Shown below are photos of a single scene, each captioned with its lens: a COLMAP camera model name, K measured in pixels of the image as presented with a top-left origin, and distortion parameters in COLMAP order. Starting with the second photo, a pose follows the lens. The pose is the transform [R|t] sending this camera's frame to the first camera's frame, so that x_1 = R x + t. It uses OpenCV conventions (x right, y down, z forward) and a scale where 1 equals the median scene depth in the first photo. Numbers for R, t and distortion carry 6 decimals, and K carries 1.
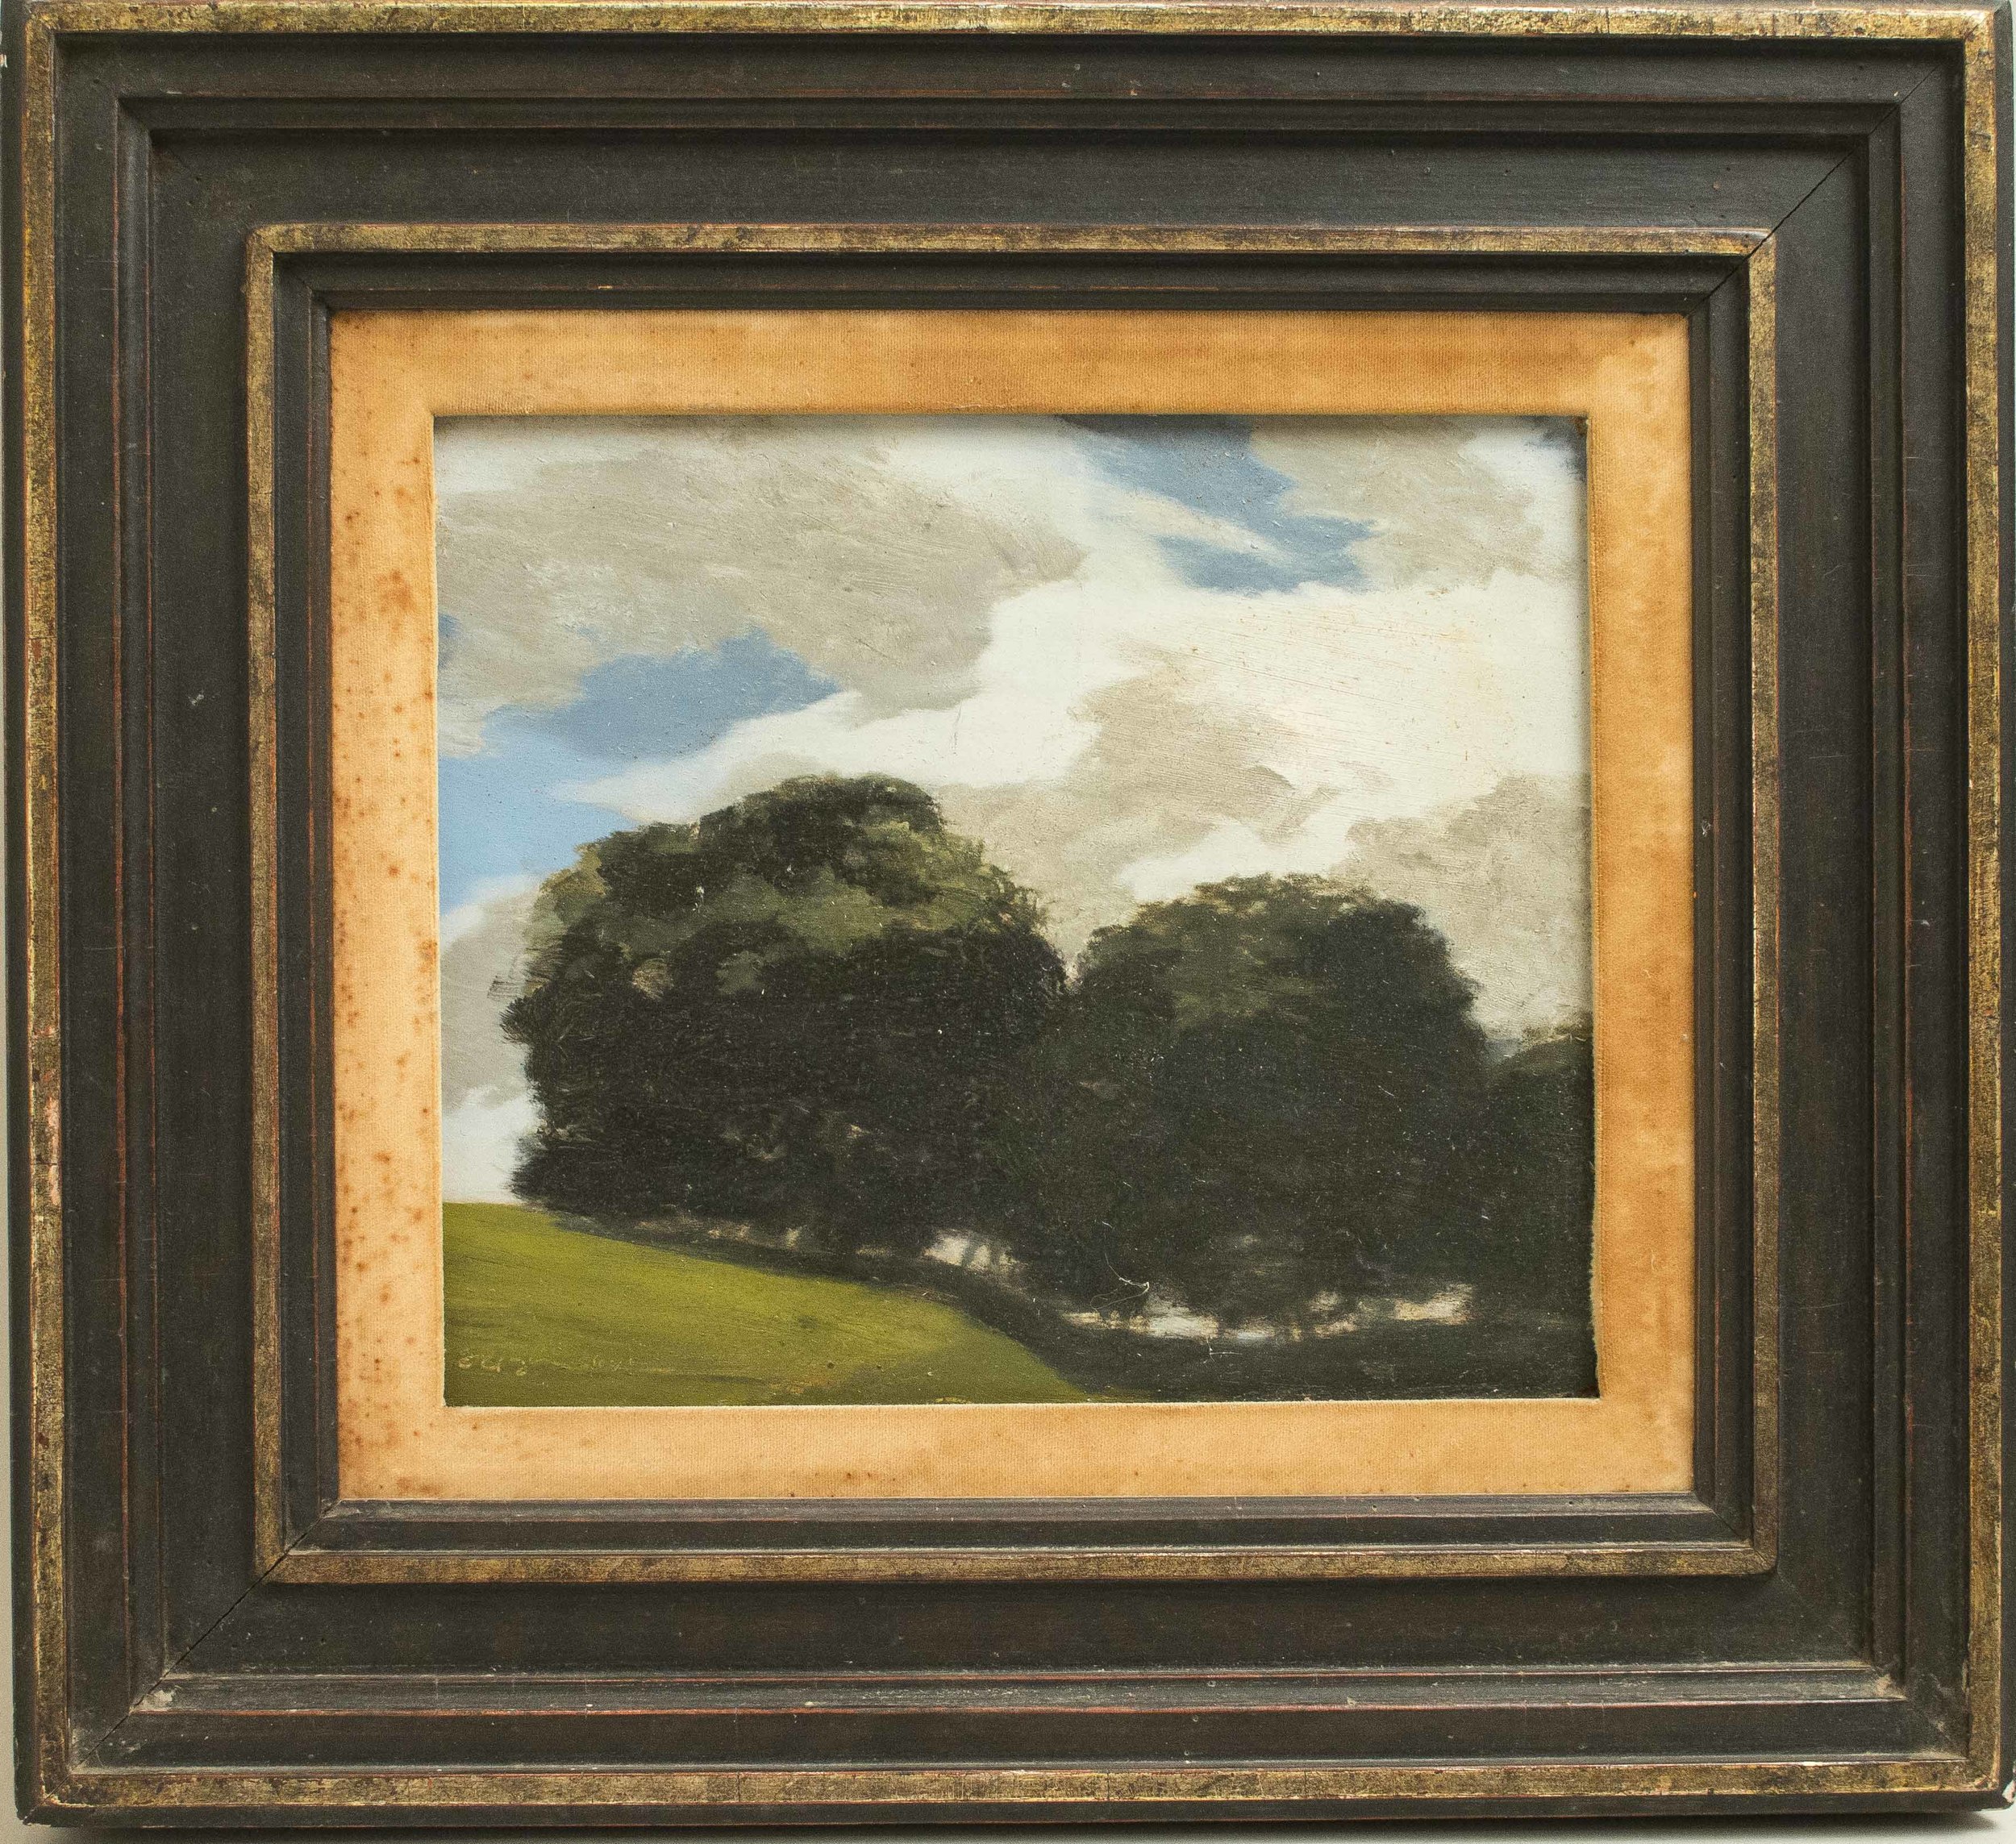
lens RADIAL K [[4461.7, 0, 1022.0], [0, 4461.7, 963.7], [0, 0, 1]] dist [-0.076412, 0.000000]
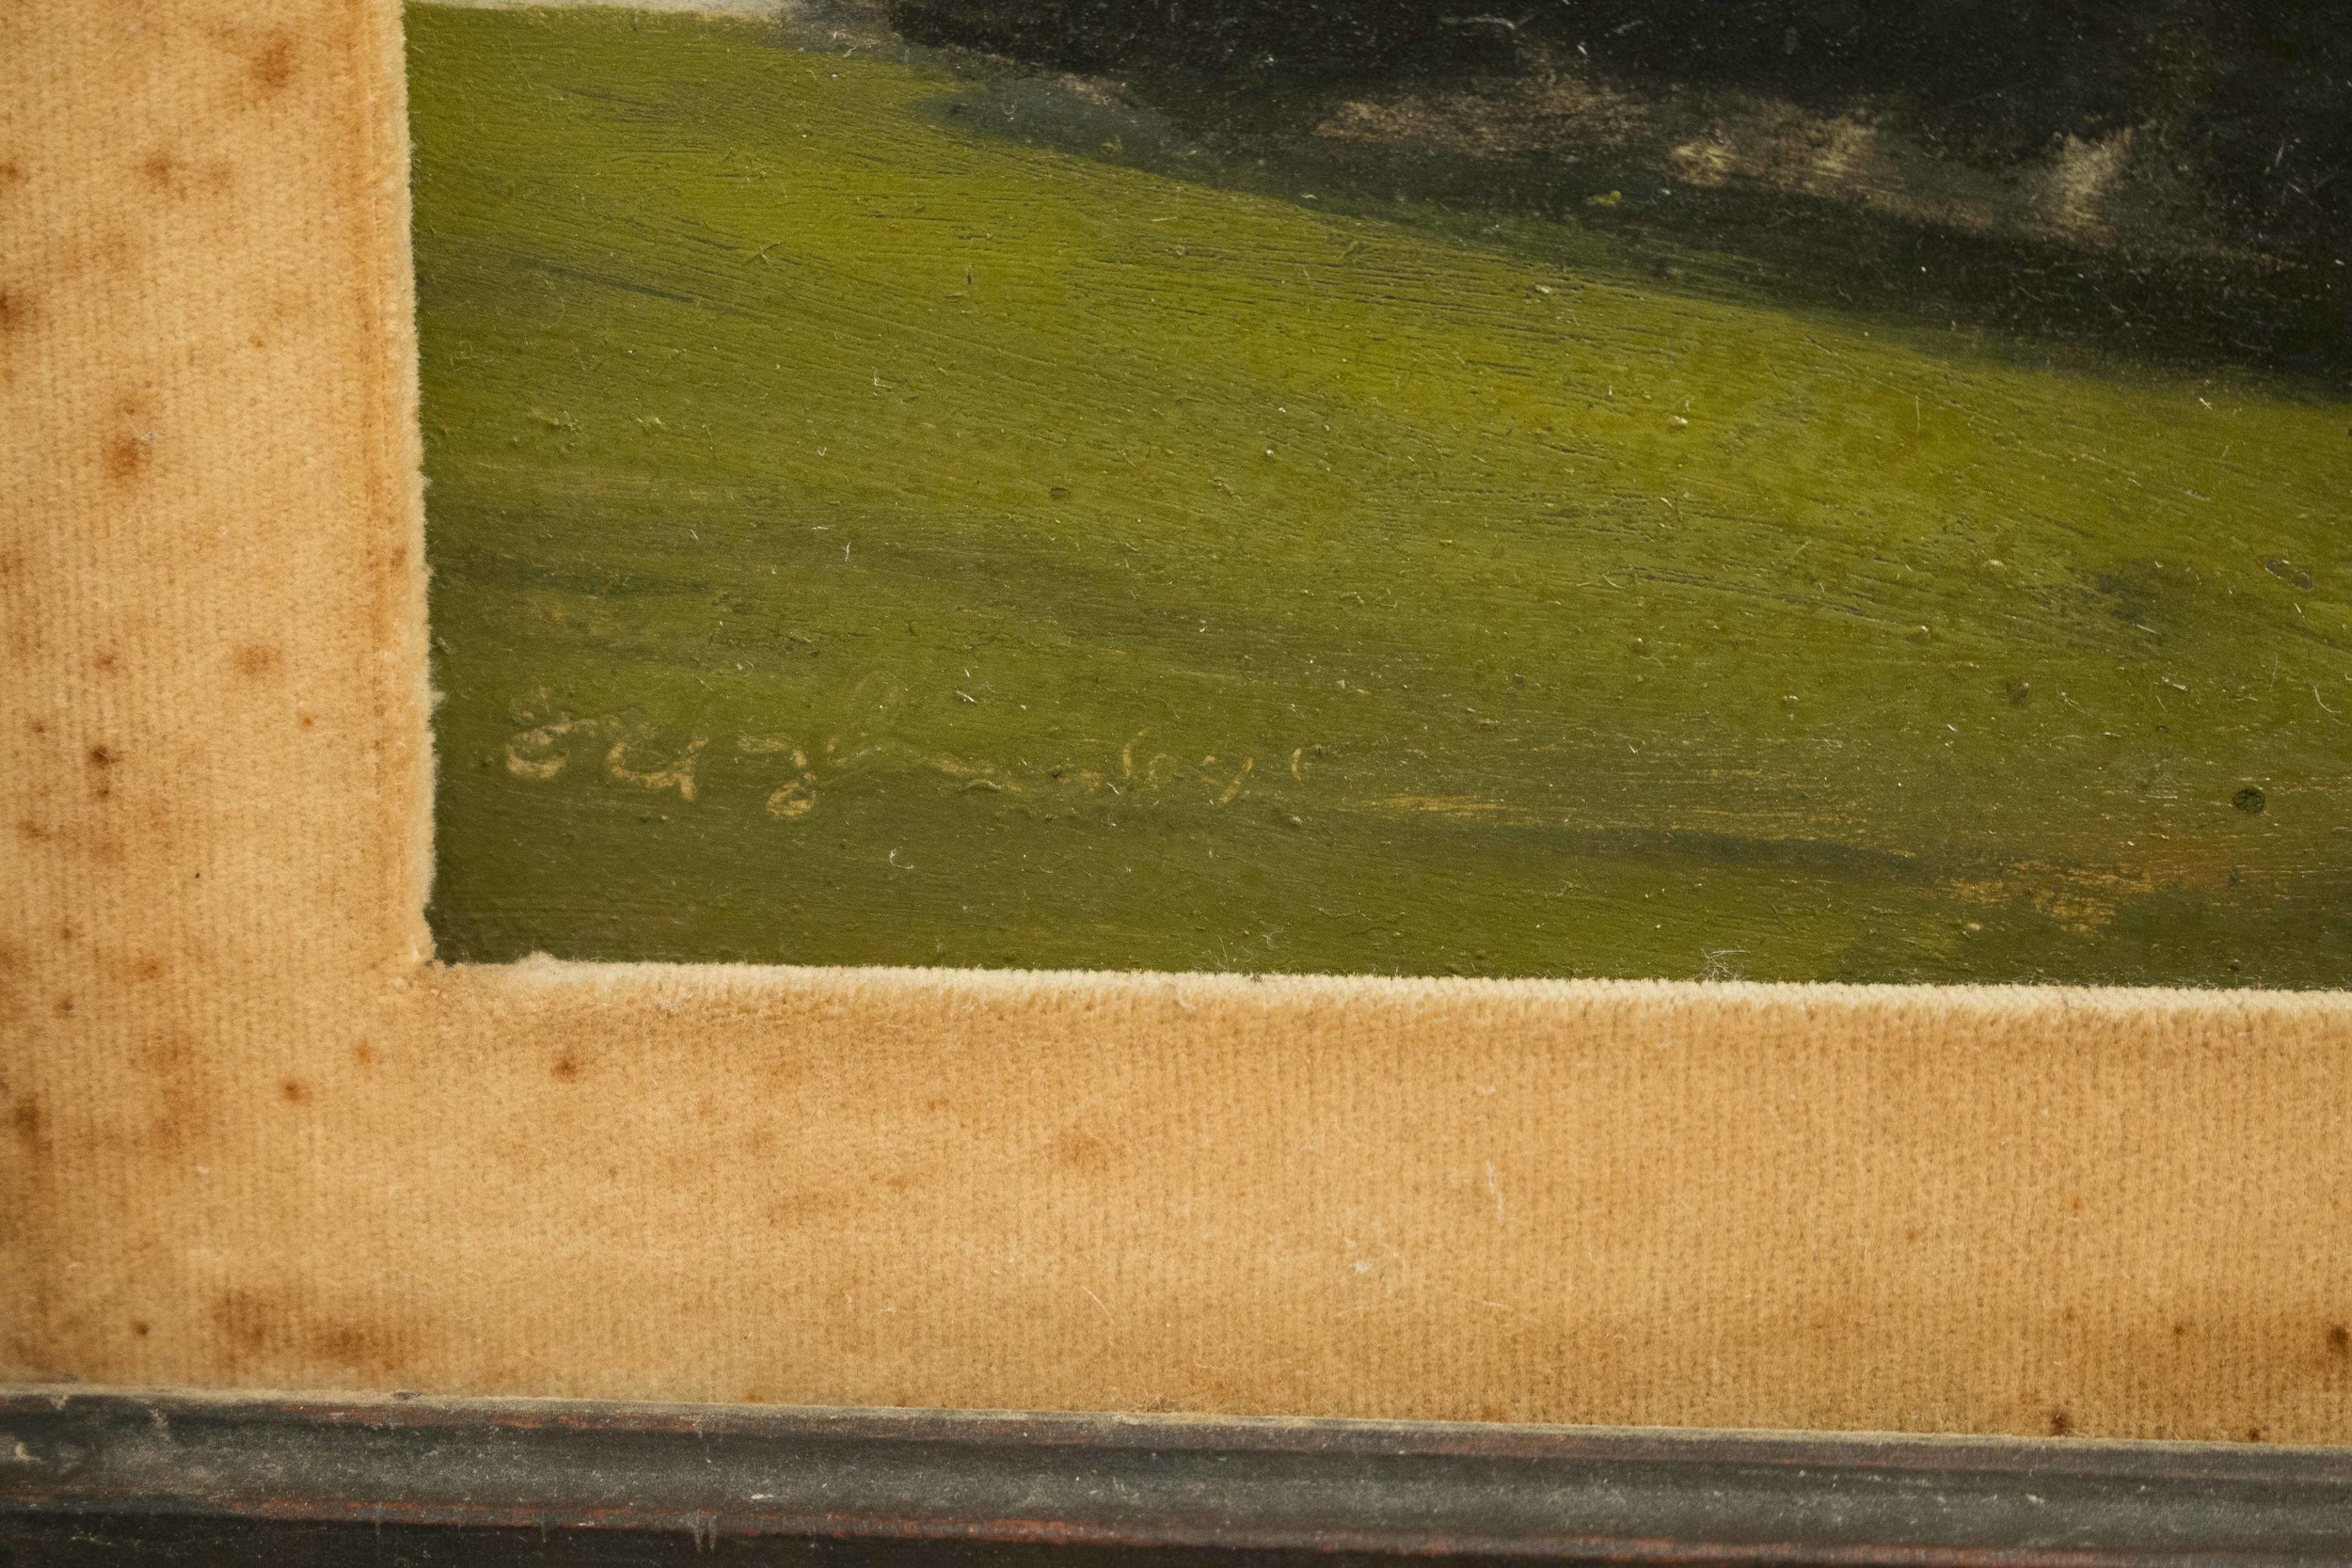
lens RADIAL K [[5690.1, 0, 1148.3], [0, 5690.1, 848.7], [0, 0, 1]] dist [0.038797, 0.000000]
pose [[0.990569, 0.023615, -0.134964, -0.058747], [0.001861, 0.982625, 0.185591, 0.043379], [0.137002, -0.184092, 0.973314, 0.742800]]
